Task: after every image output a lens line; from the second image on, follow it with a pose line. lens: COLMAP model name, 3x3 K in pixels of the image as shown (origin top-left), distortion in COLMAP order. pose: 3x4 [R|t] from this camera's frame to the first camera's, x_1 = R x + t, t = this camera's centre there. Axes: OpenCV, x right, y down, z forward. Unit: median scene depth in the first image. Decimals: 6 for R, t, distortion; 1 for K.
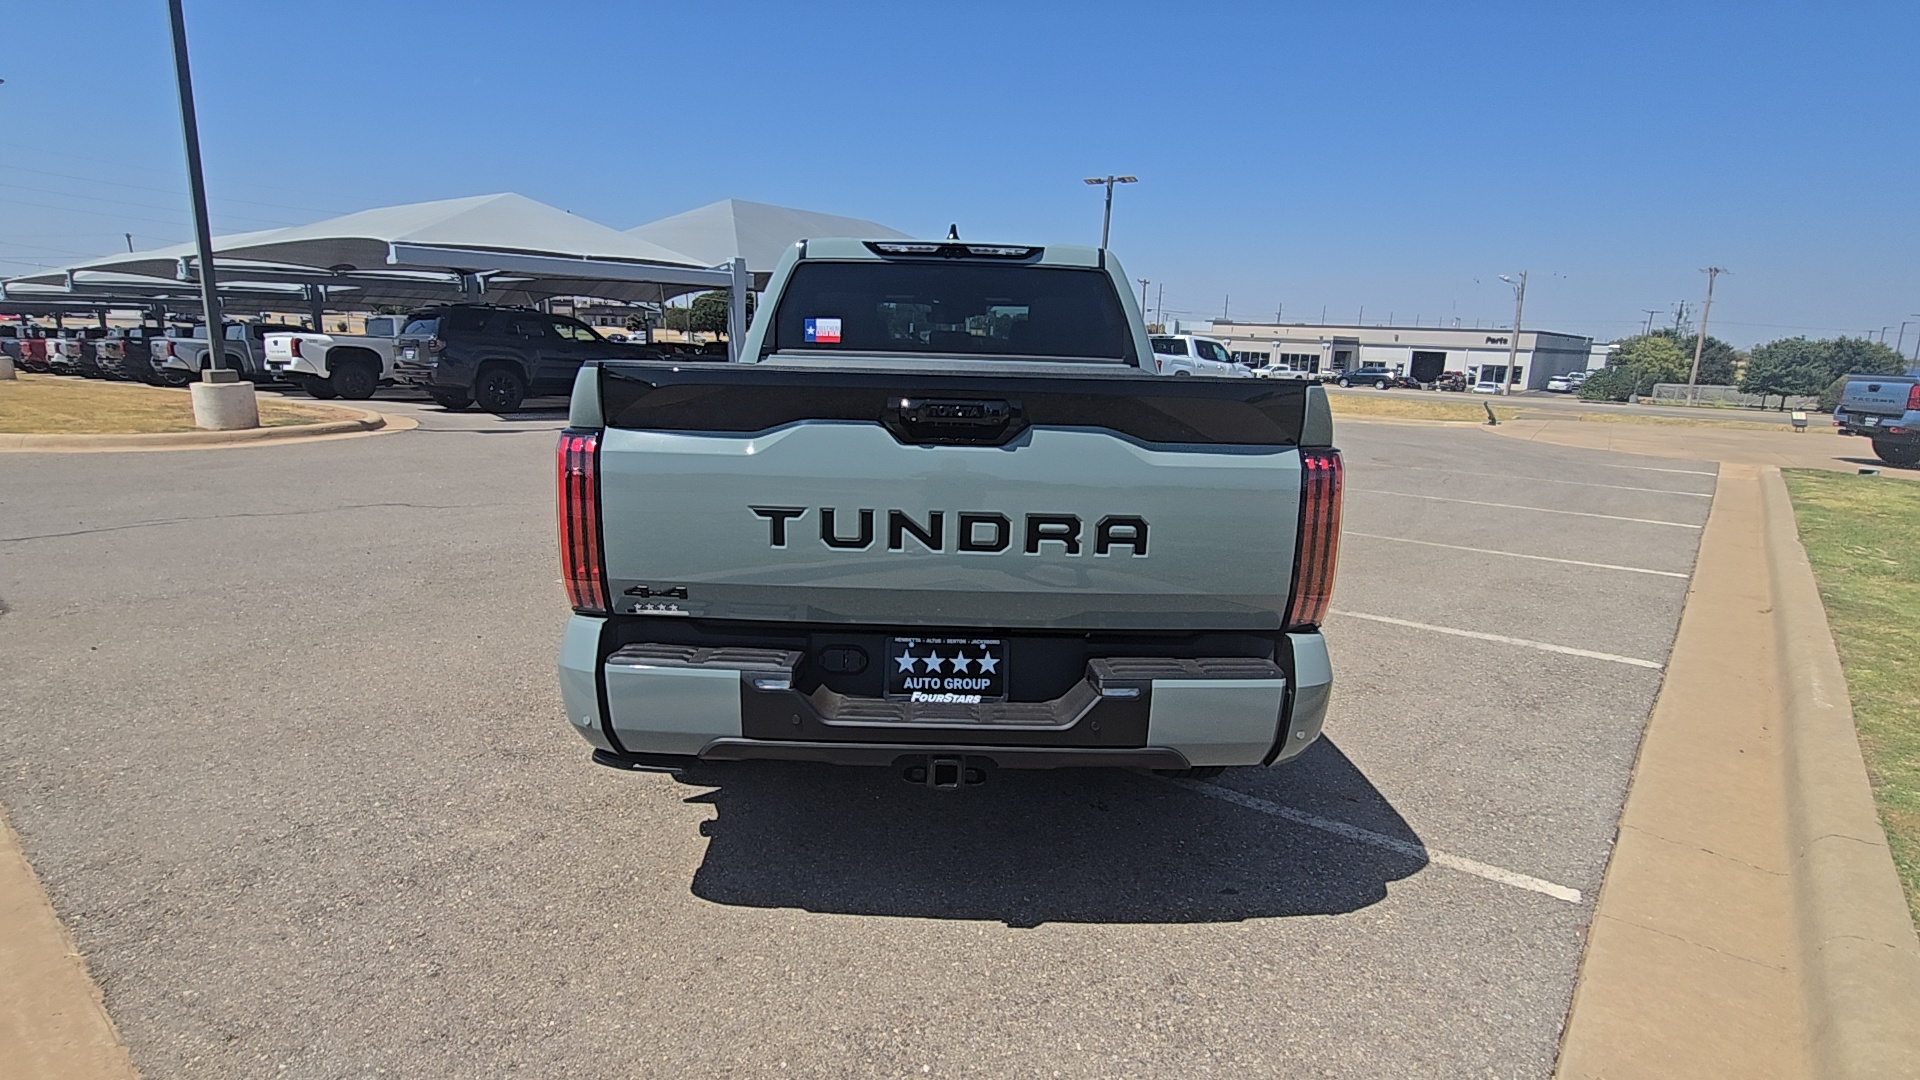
lens RADIAL K [[971.4, 0, 952.5], [0, 971.4, 542.7], [0, 0, 1]] dist [-0.001705, 0.001122]
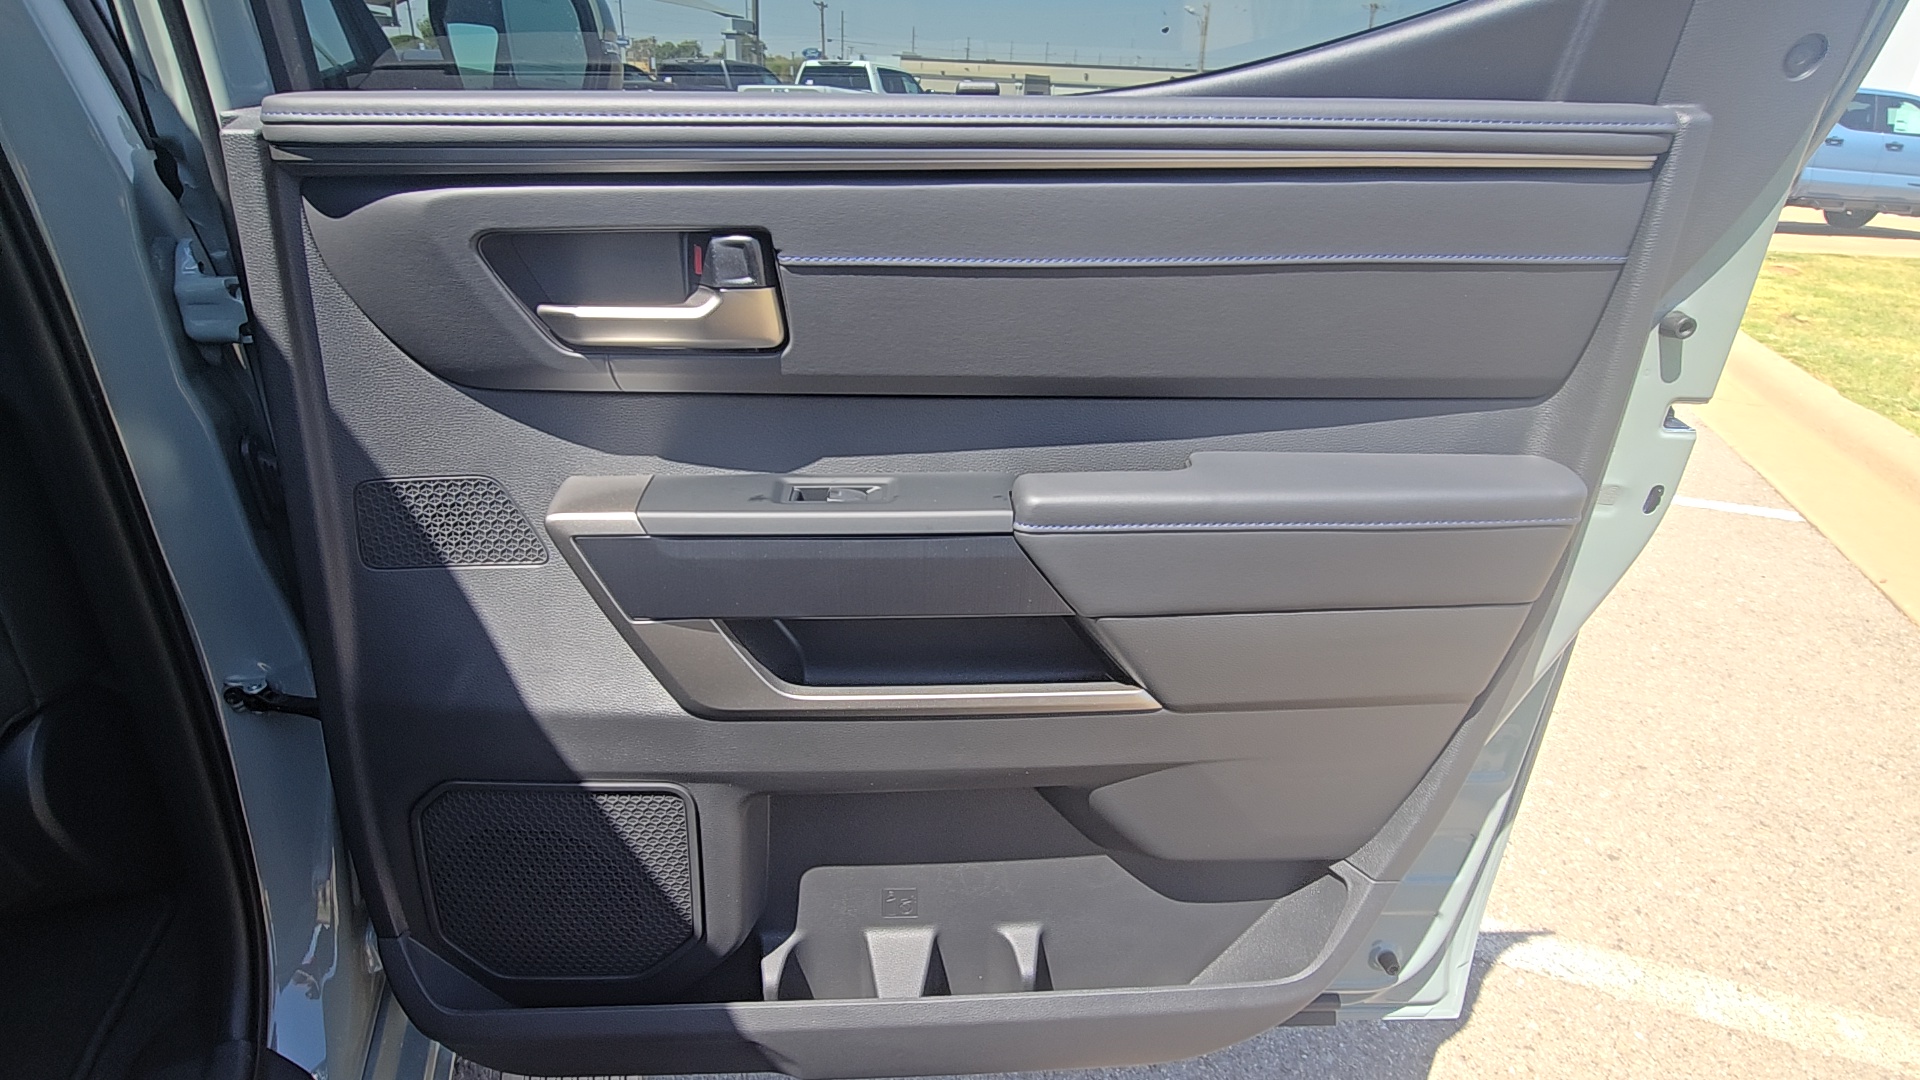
lens RADIAL K [[971.4, 0, 952.5], [0, 971.4, 542.7], [0, 0, 1]] dist [-0.001705, 0.001122]
pose [[0.954111, -0.121868, 0.273533, 0.104944], [0.053319, 0.967983, 0.245286, -0.065935], [-0.294667, -0.219446, 0.930062, 0.391817]]
